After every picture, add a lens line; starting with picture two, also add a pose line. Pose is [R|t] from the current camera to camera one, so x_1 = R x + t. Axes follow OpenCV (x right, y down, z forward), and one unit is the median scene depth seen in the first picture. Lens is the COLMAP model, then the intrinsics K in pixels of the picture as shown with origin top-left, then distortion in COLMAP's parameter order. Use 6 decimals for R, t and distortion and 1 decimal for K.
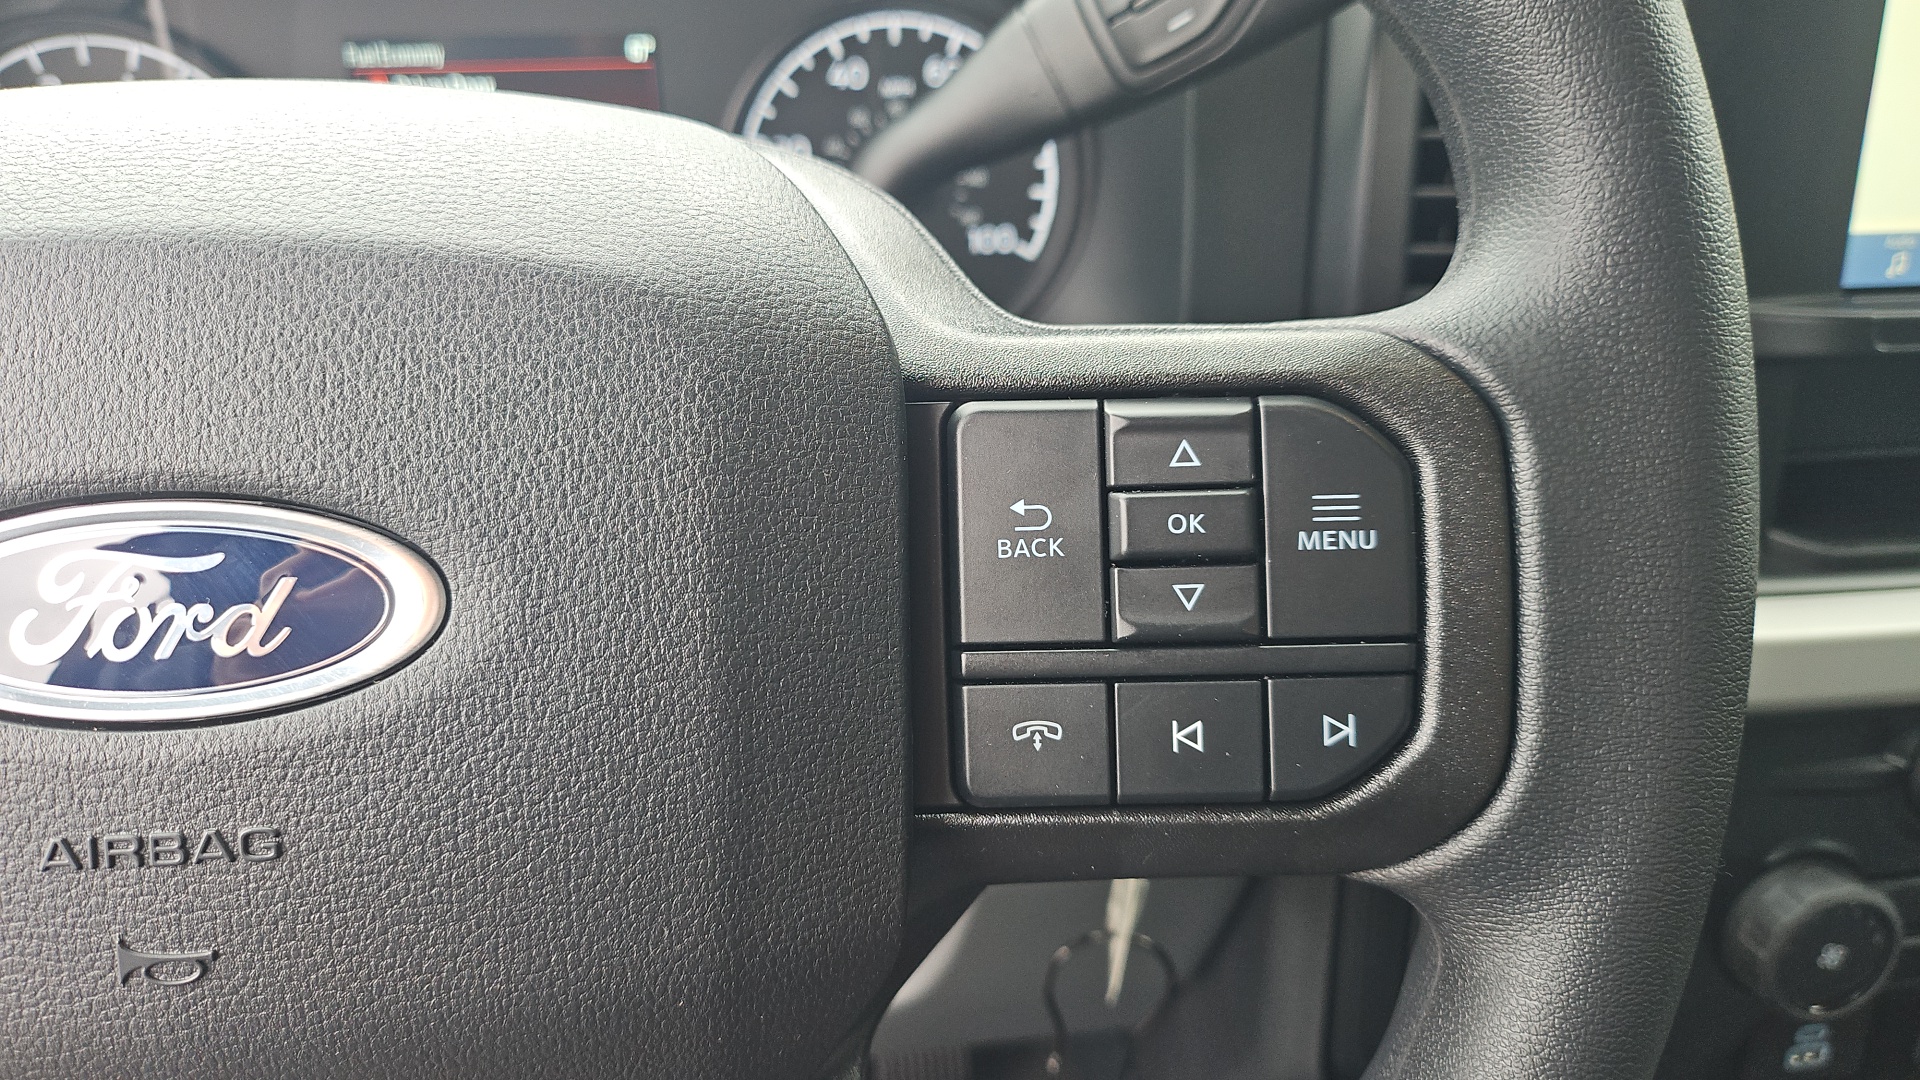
lens RADIAL K [[1430.8, 0, 960.0], [0, 1430.8, 540.0], [0, 0, 1]] dist [0.003231, 0.005821]
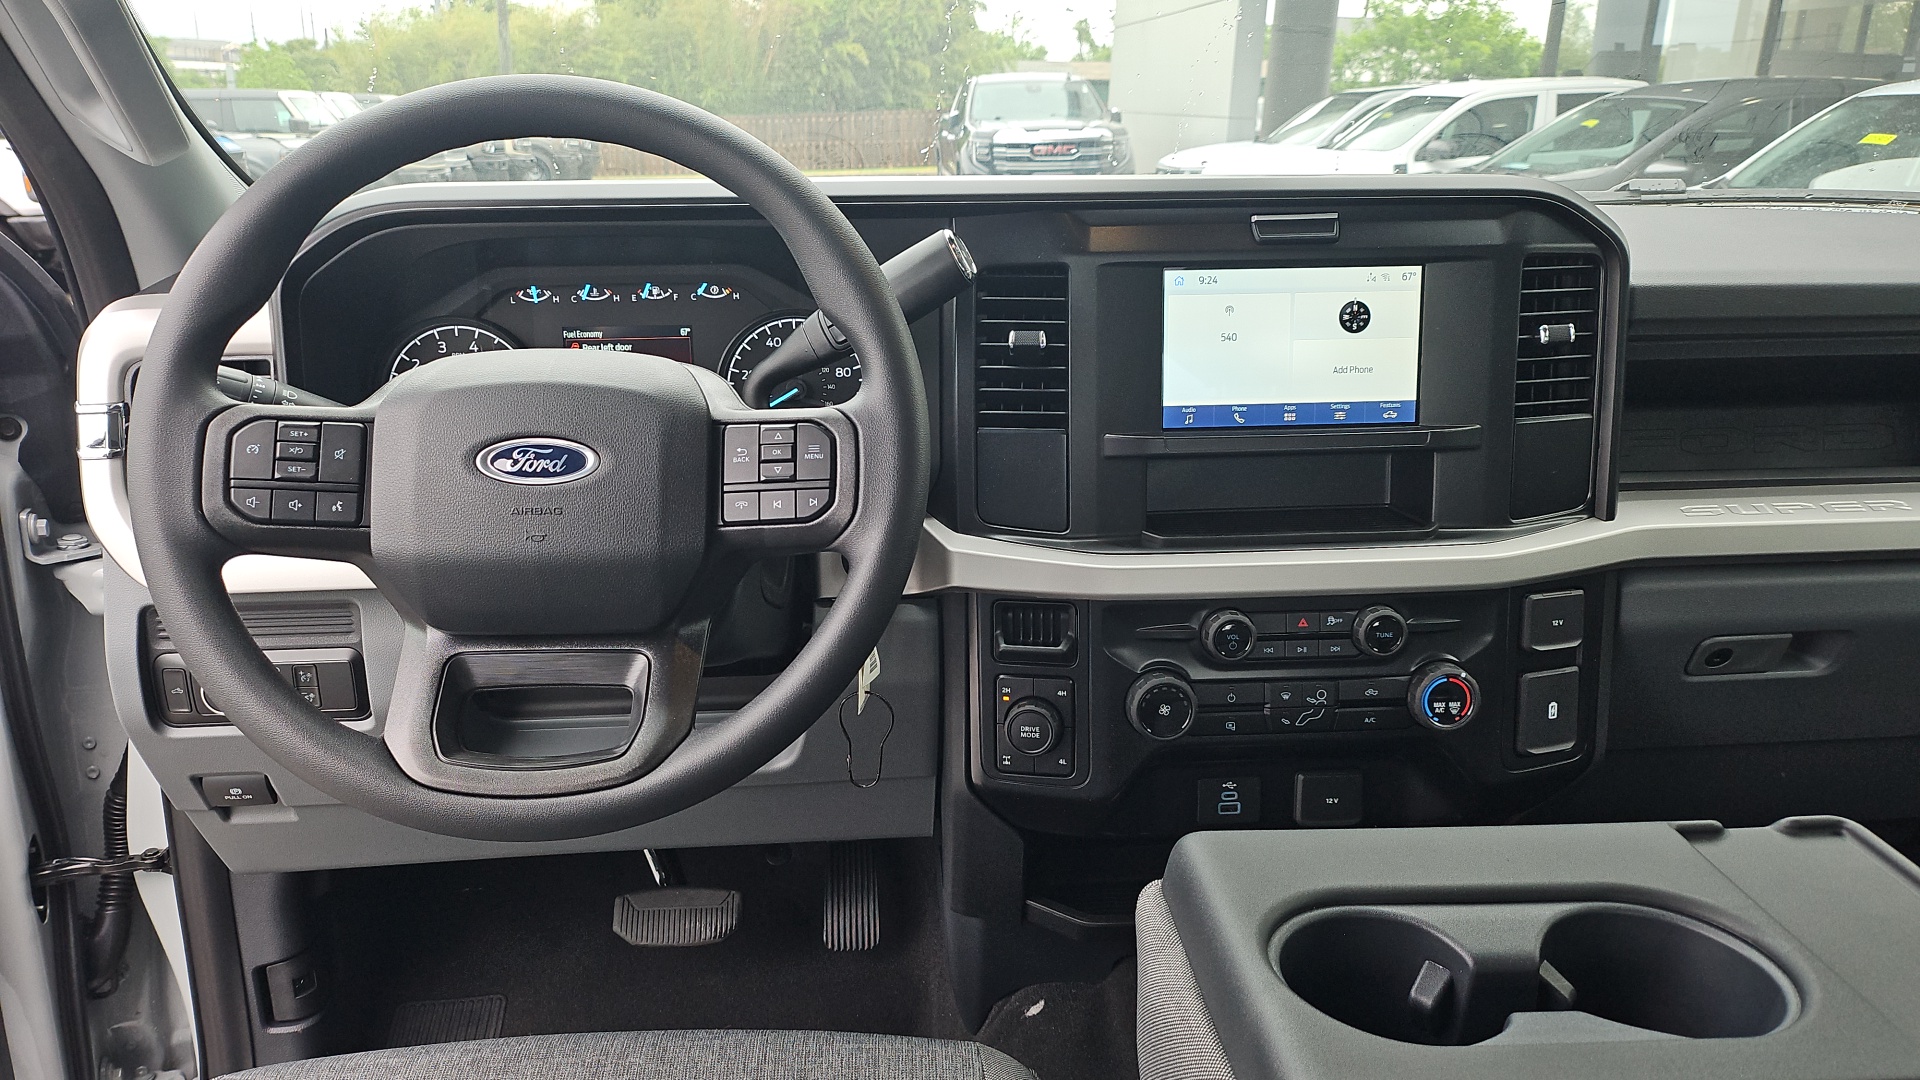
lens RADIAL K [[1241.7, 0, 960.0], [0, 1241.7, 540.0], [0, 0, 1]] dist [0.001821, 0.000702]
pose [[0.998999, 0.005979, -0.044323, 0.827401], [-0.012523, 0.988776, -0.148879, 0.749650], [0.042935, 0.149285, 0.987862, -2.425747]]
